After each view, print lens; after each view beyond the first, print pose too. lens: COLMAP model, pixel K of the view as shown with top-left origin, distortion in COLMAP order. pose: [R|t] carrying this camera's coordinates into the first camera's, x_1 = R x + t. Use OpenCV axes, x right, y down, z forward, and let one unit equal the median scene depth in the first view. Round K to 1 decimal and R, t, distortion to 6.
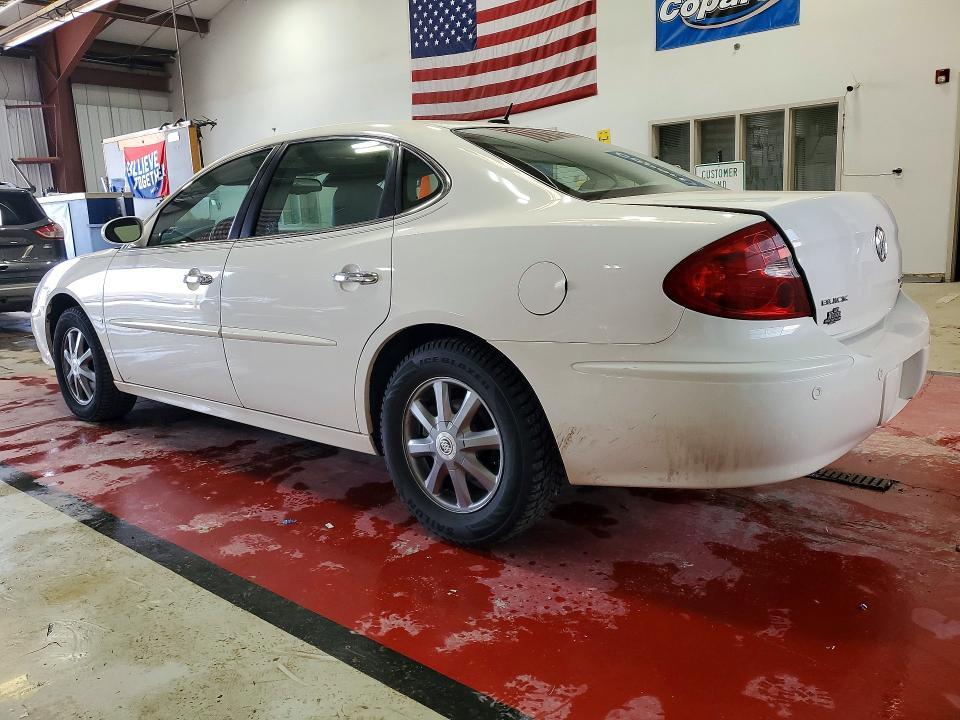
lens RADIAL K [[745.7, 0, 467.8], [0, 745.7, 357.9], [0, 0, 1]] dist [0.008346, 0.007350]
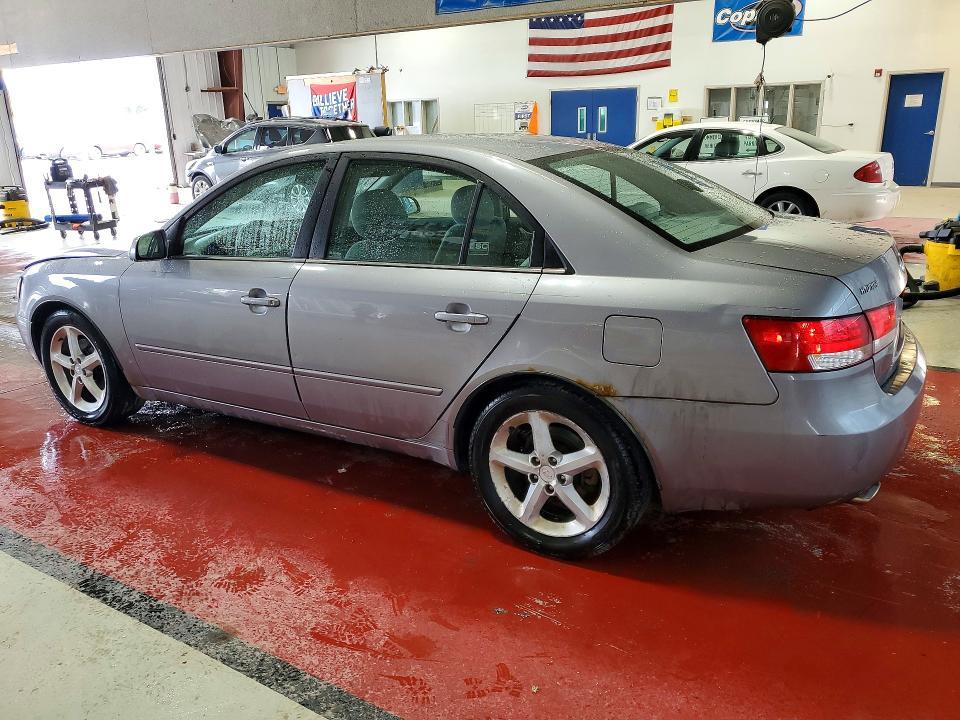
lens RADIAL K [[743.4, 0, 478.4], [0, 743.4, 355.4], [0, 0, 1]] dist [0.009235, 0.012700]
pose [[0.990236, -0.019478, 0.138035, -0.491017], [0.004548, 0.994177, 0.107662, 0.091552], [-0.139329, -0.105983, 0.984558, -0.603826]]
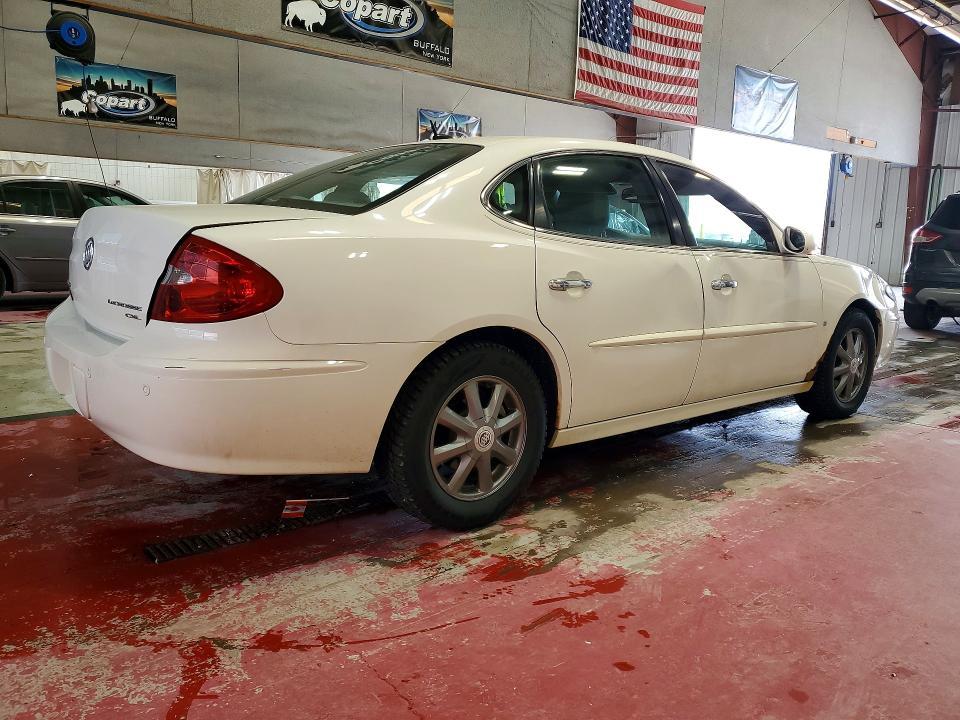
lens RADIAL K [[743.4, 0, 478.4], [0, 743.4, 355.4], [0, 0, 1]] dist [0.009235, 0.012700]
pose [[-0.157165, 0.207586, -0.965509, 0.359893], [-0.209647, 0.948363, 0.238025, -0.090906], [0.965063, 0.239825, -0.105530, 0.395064]]
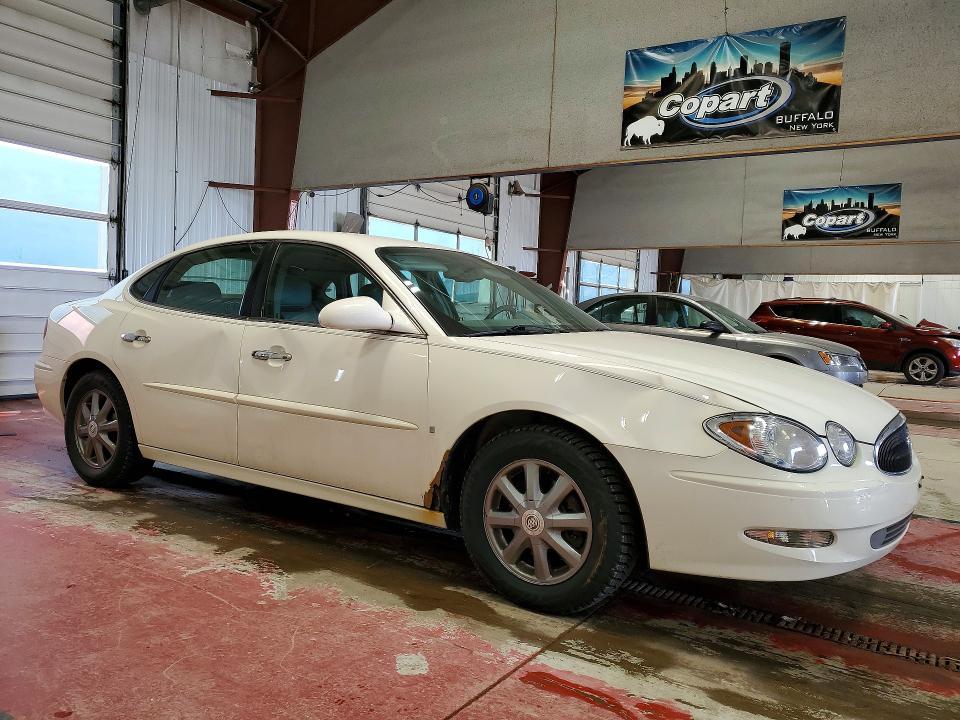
lens RADIAL K [[743.4, 0, 478.4], [0, 743.4, 355.4], [0, 0, 1]] dist [0.009235, 0.012700]
pose [[-0.990629, 0.015381, -0.135710, -0.047485], [-0.018709, 0.968990, 0.246389, -0.150314], [0.135292, 0.246620, -0.959622, 0.804513]]
